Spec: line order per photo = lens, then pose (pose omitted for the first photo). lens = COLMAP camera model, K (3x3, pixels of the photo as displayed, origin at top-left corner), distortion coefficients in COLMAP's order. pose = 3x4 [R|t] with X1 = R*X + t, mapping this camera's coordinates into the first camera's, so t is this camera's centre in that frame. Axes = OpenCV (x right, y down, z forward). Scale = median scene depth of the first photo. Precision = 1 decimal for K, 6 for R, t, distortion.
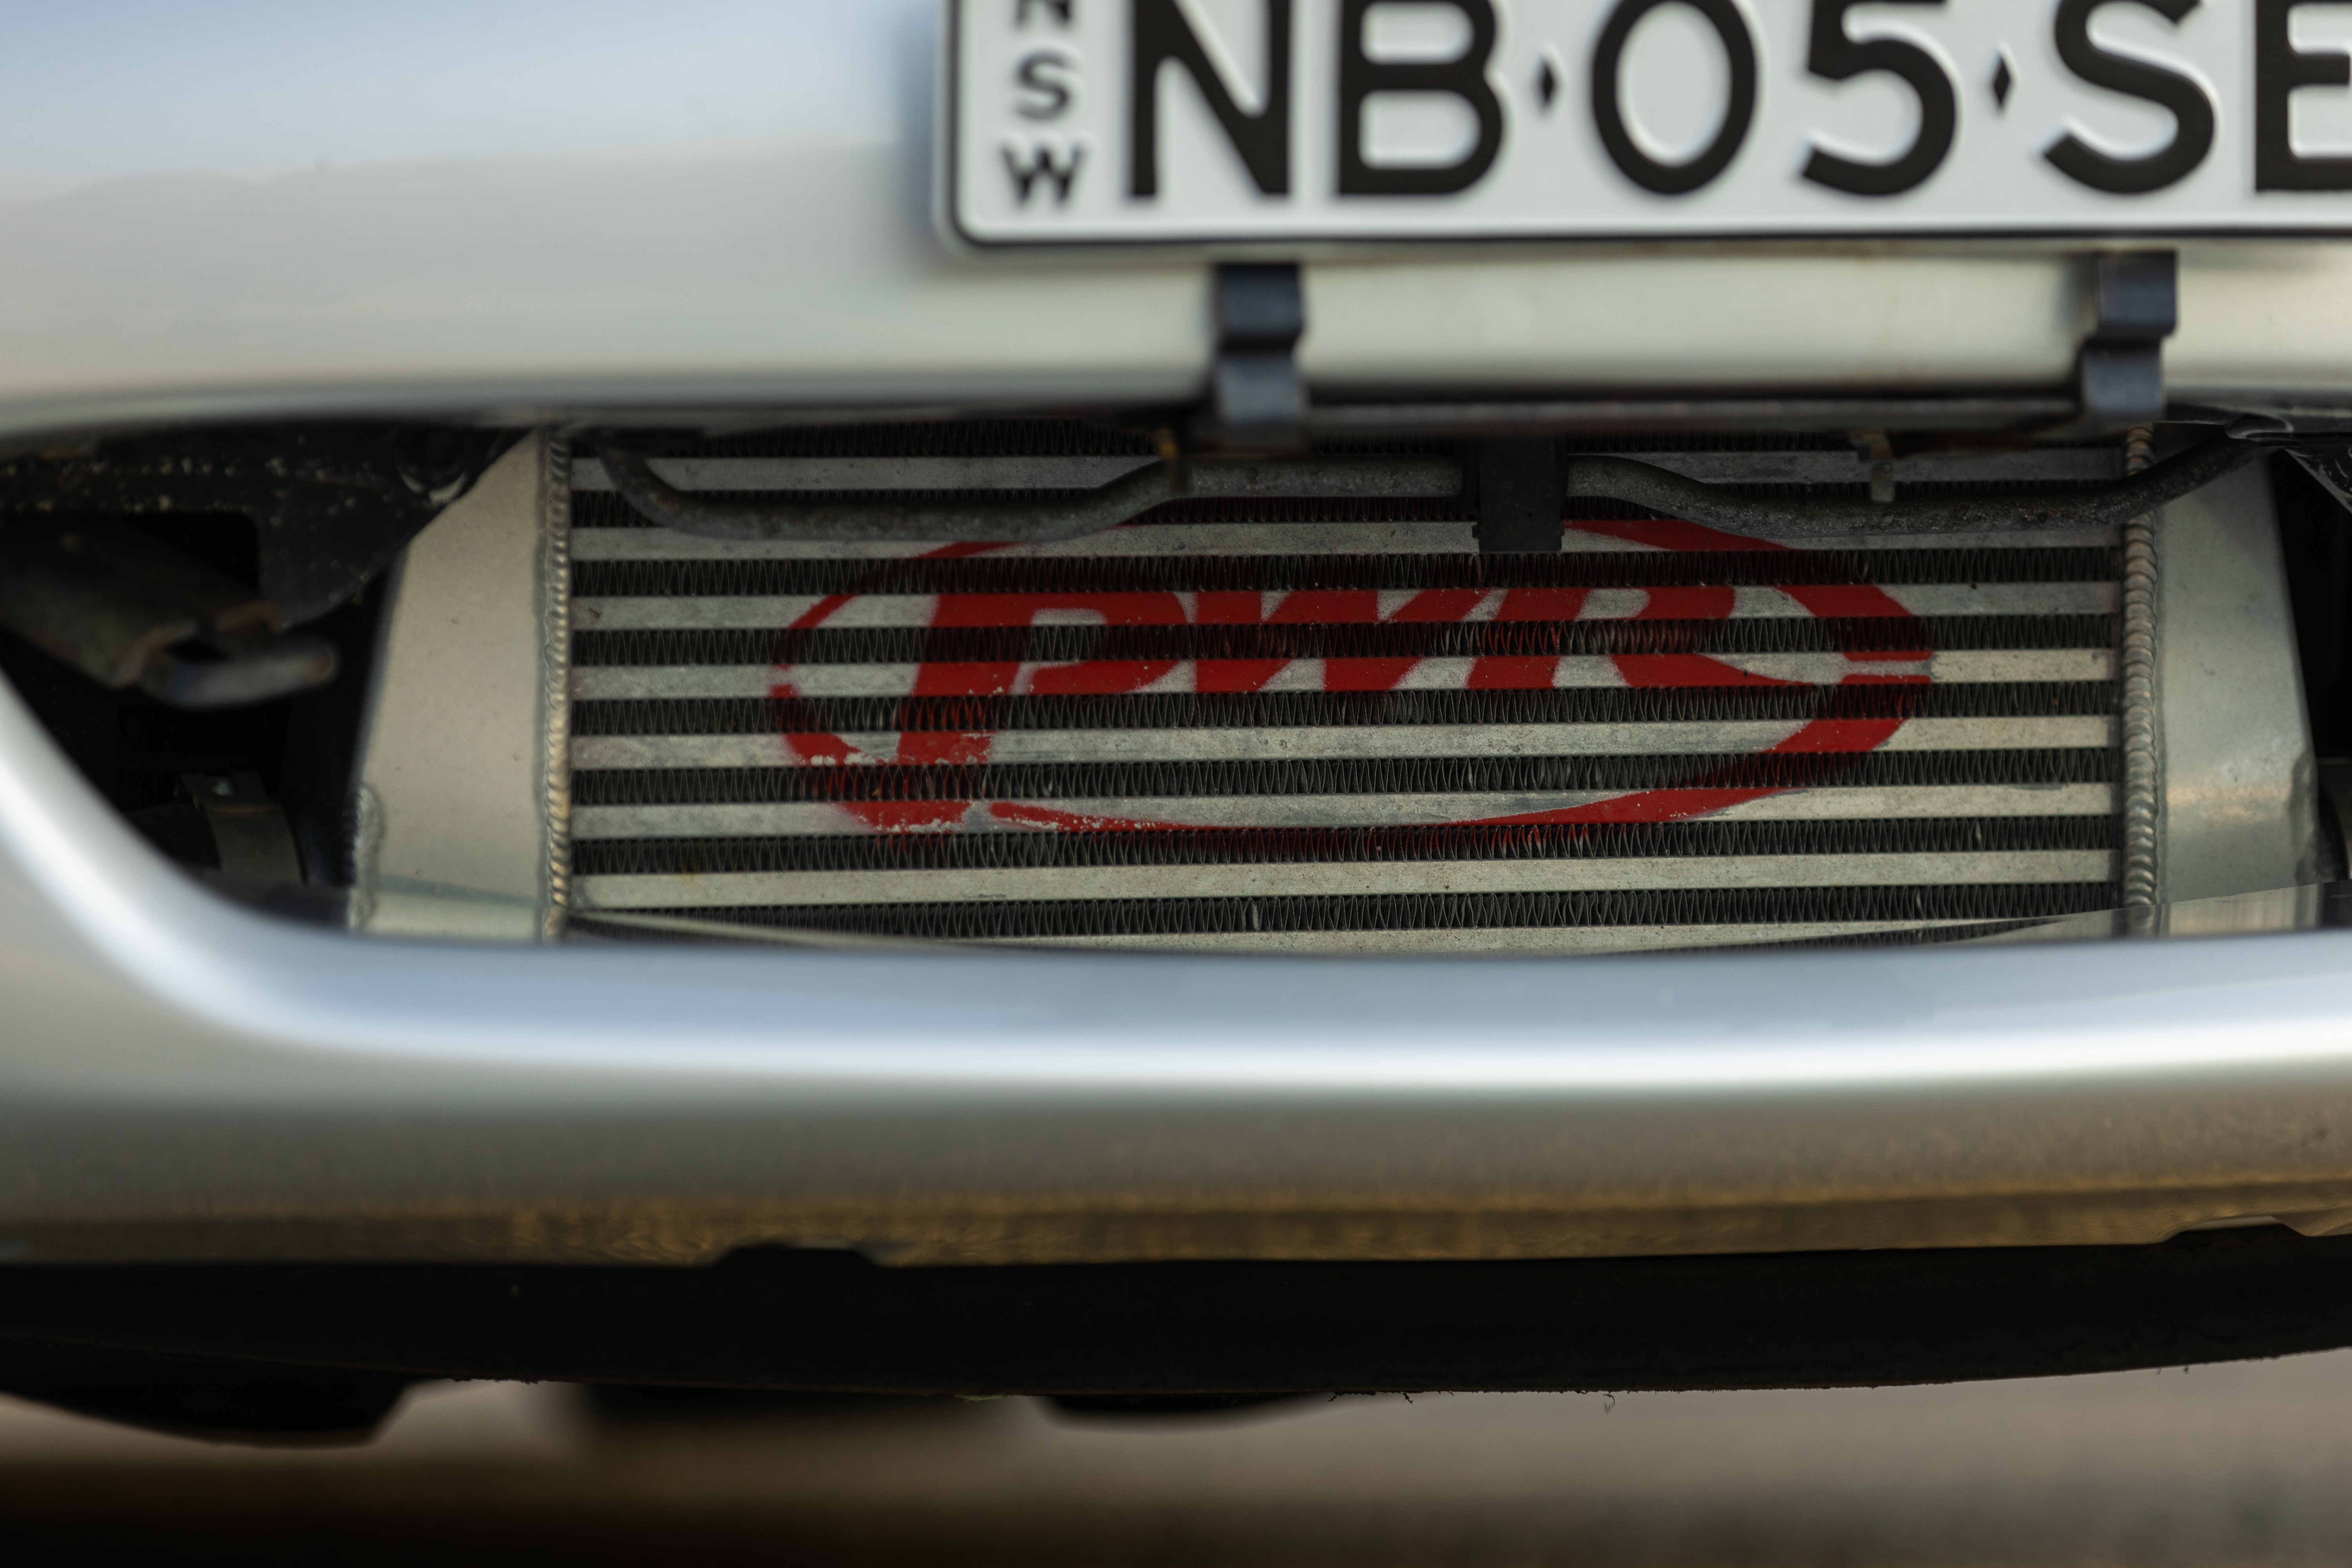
lens RADIAL K [[13548.0, 0, 1181.9], [0, 13548.0, 690.7], [0, 0, 1]] dist [0.366149, -21.445433]
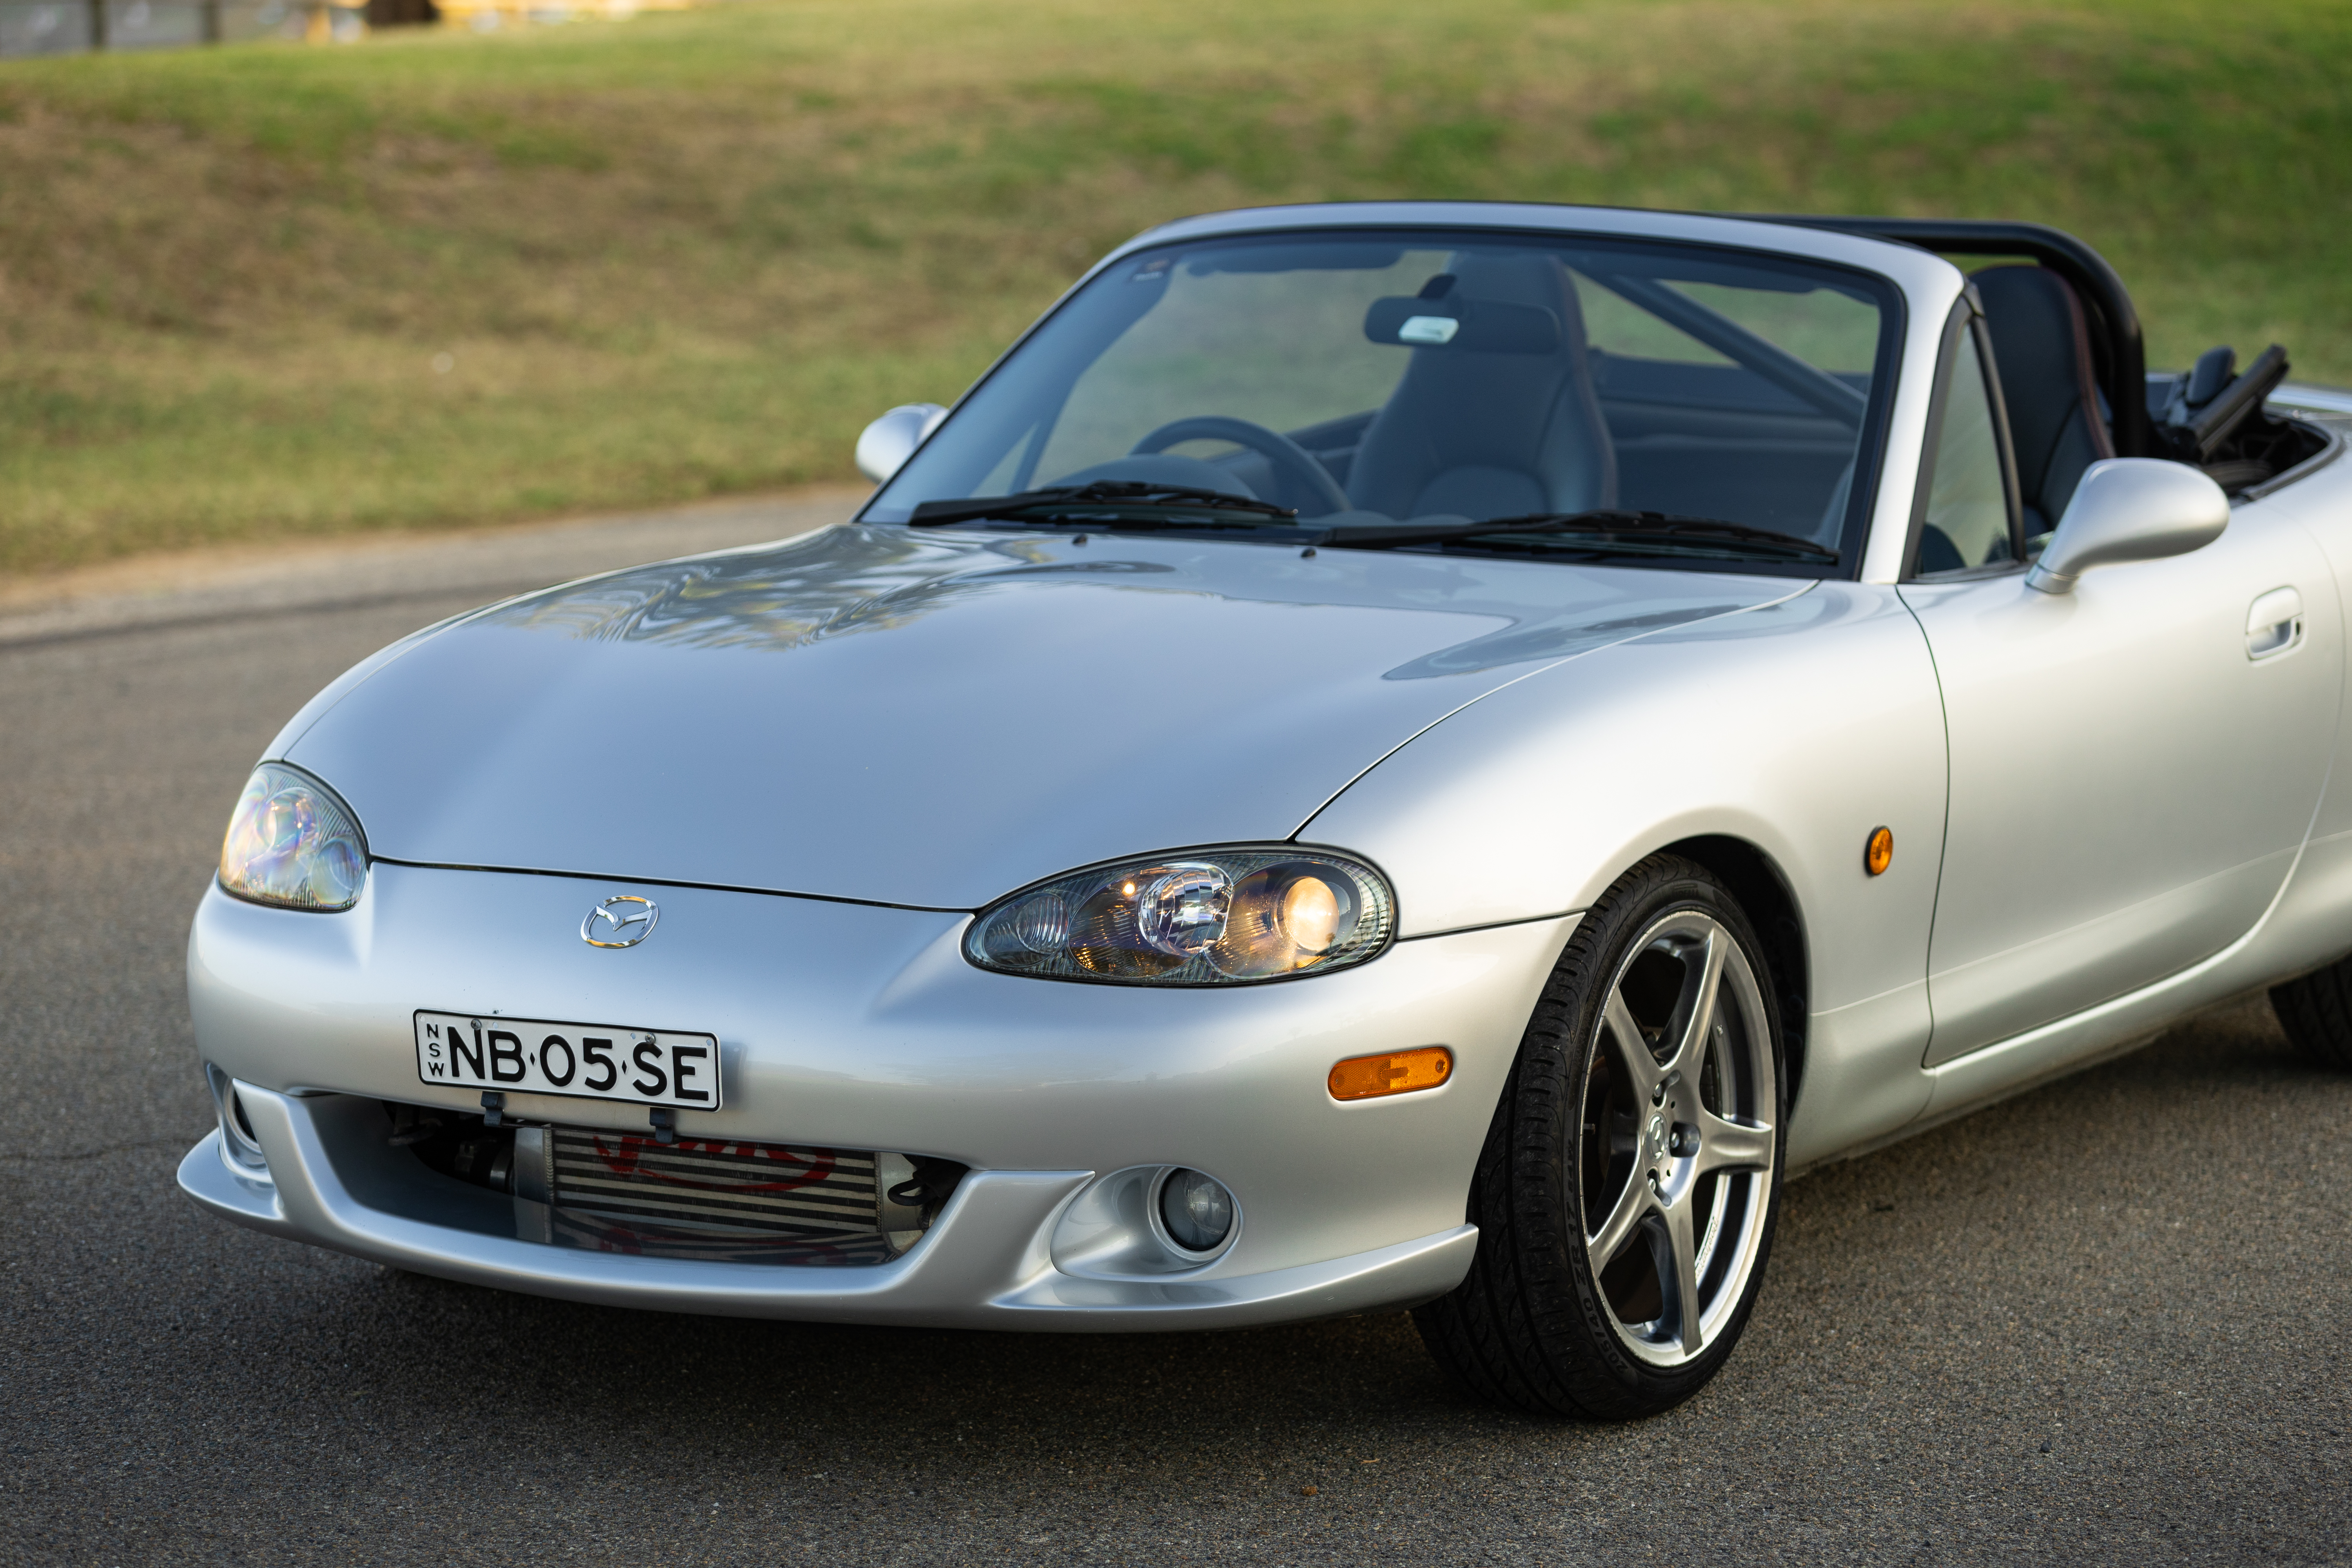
lens RADIAL K [[7213.7, 0, 1176.0], [0, 7213.7, 784.0], [0, 0, 1]] dist [-0.012724, -0.852775]
pose [[0.641435, 0.114609, -0.758568, 1.825538], [0.010896, 0.987318, 0.158384, -0.474921], [0.767100, -0.109858, 0.632052, -0.295291]]
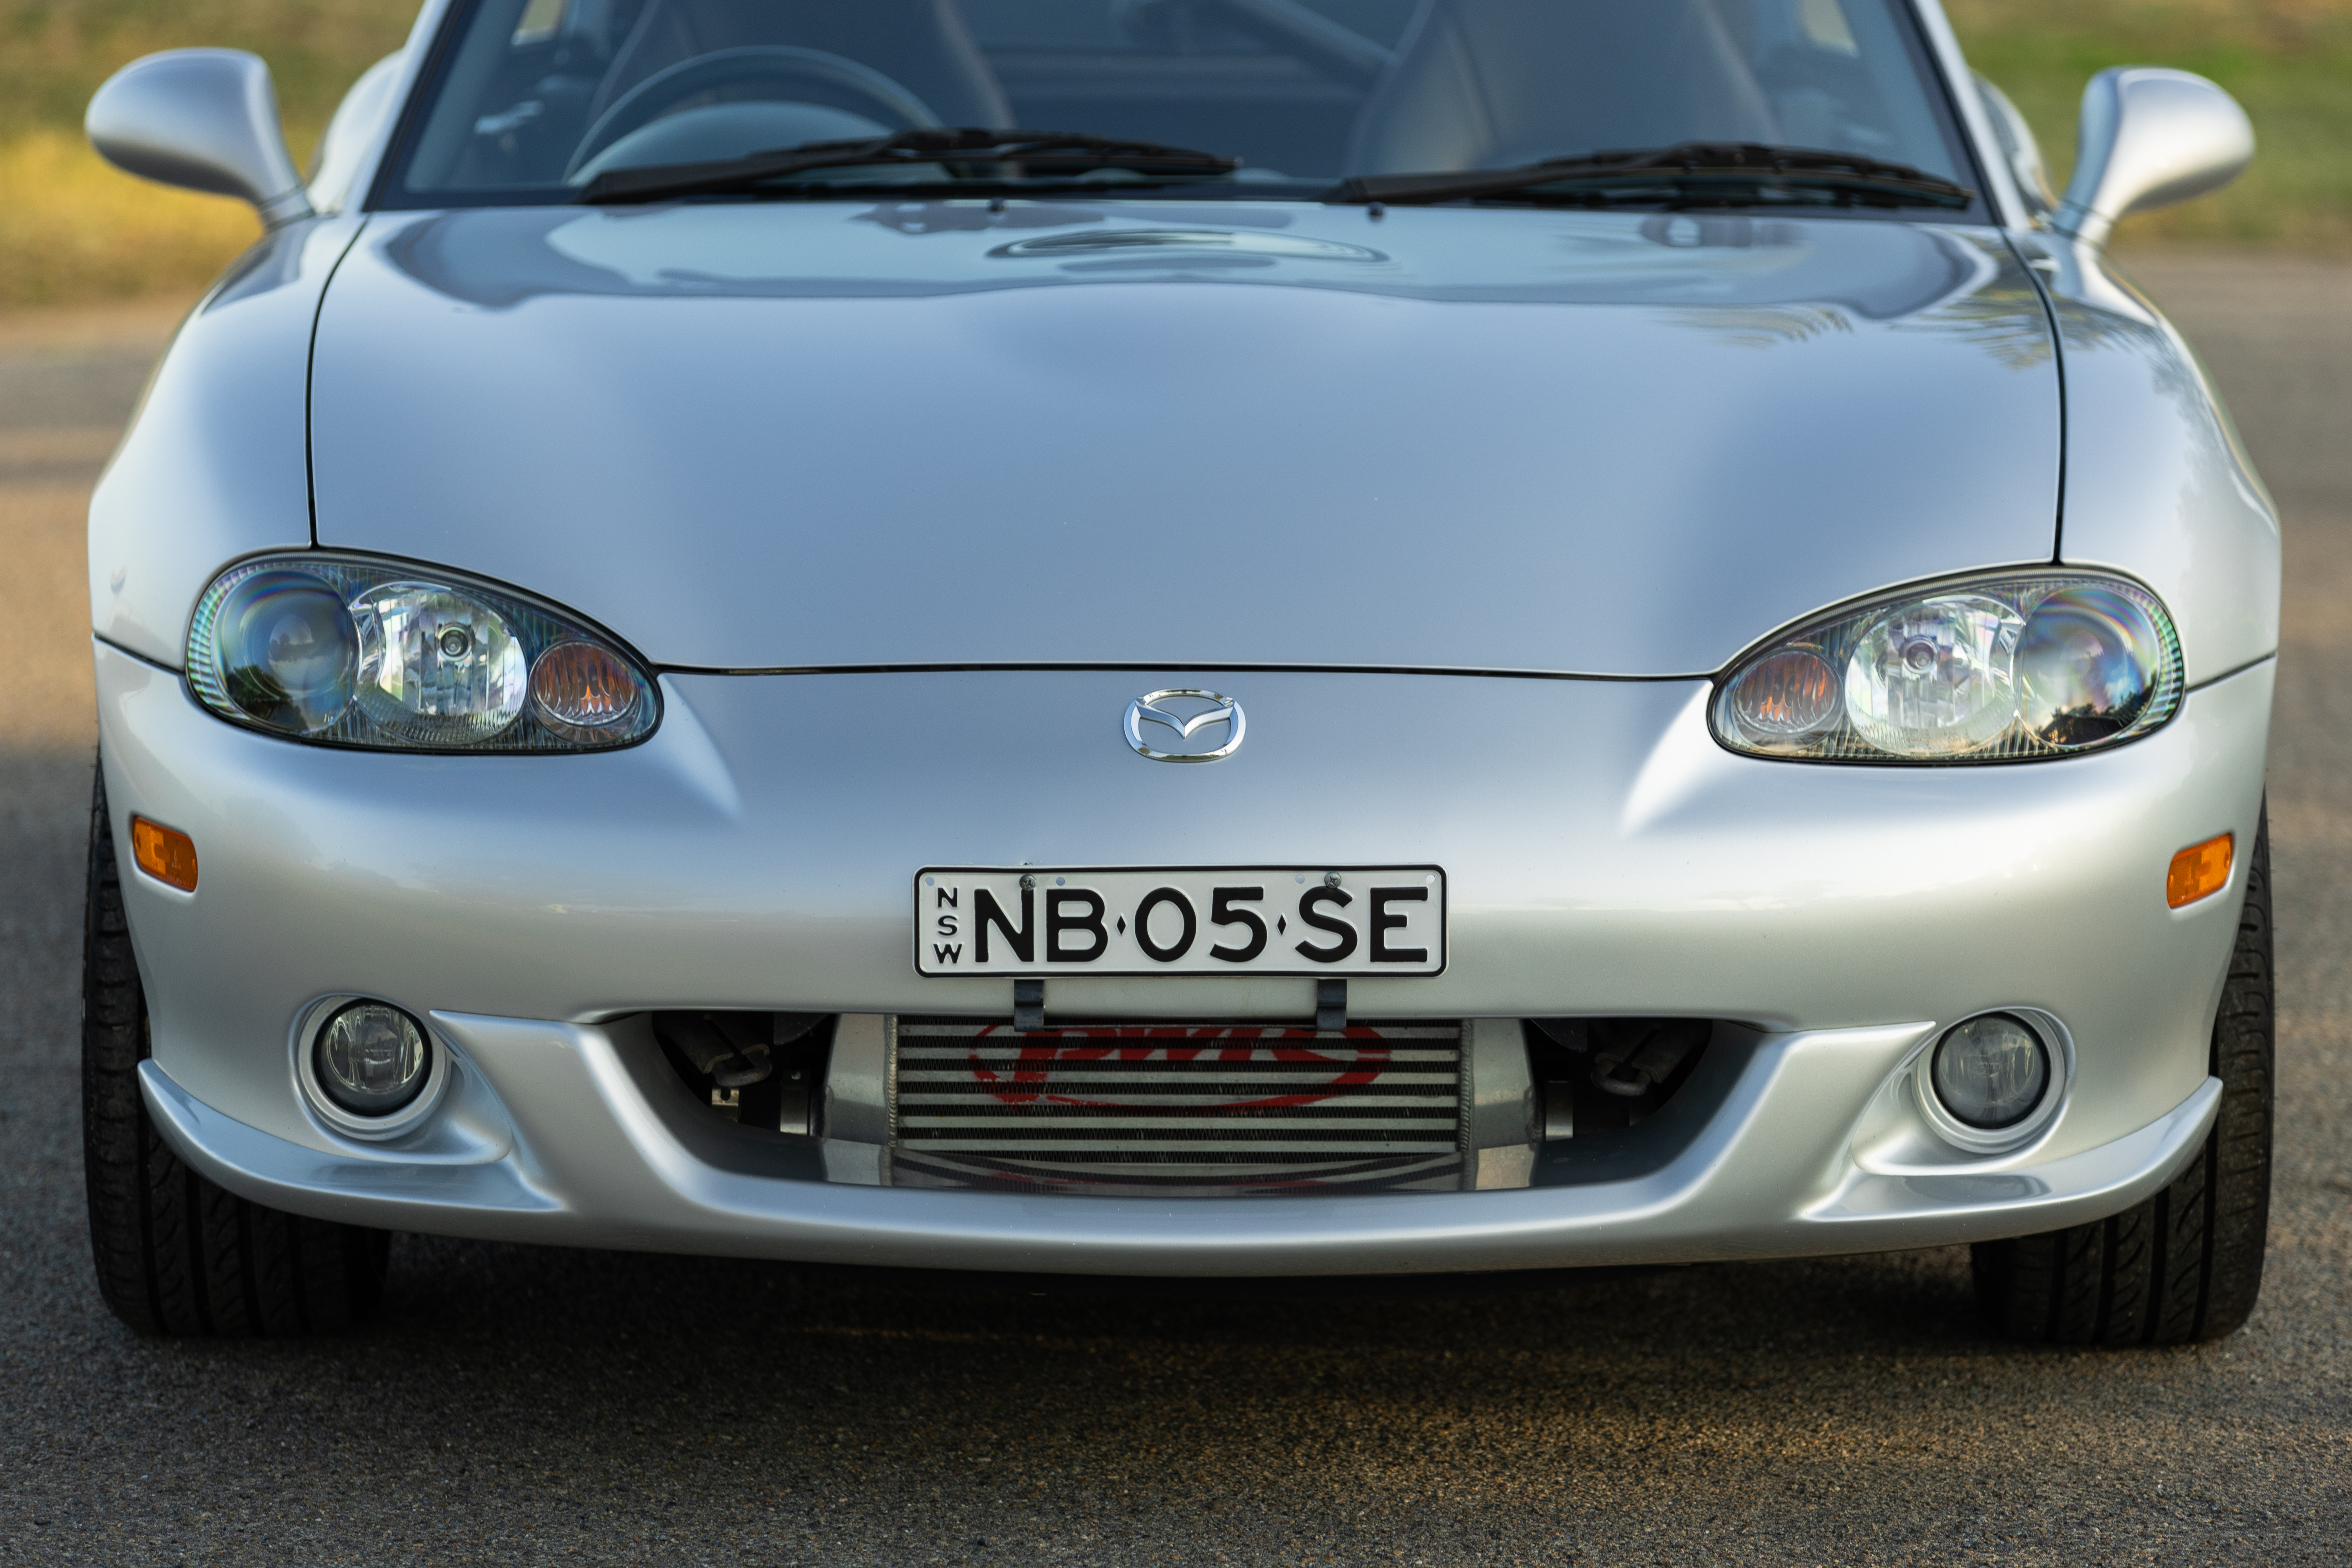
lens RADIAL K [[11630.9, 0, 1176.0], [0, 11630.9, 784.0], [0, 0, 1]] dist [0.117753, -12.557357]
pose [[0.946516, 0.063358, -0.316374, 0.822025], [-0.017004, 0.988964, 0.147180, -0.438669], [0.322207, -0.133928, 0.937148, -1.378809]]
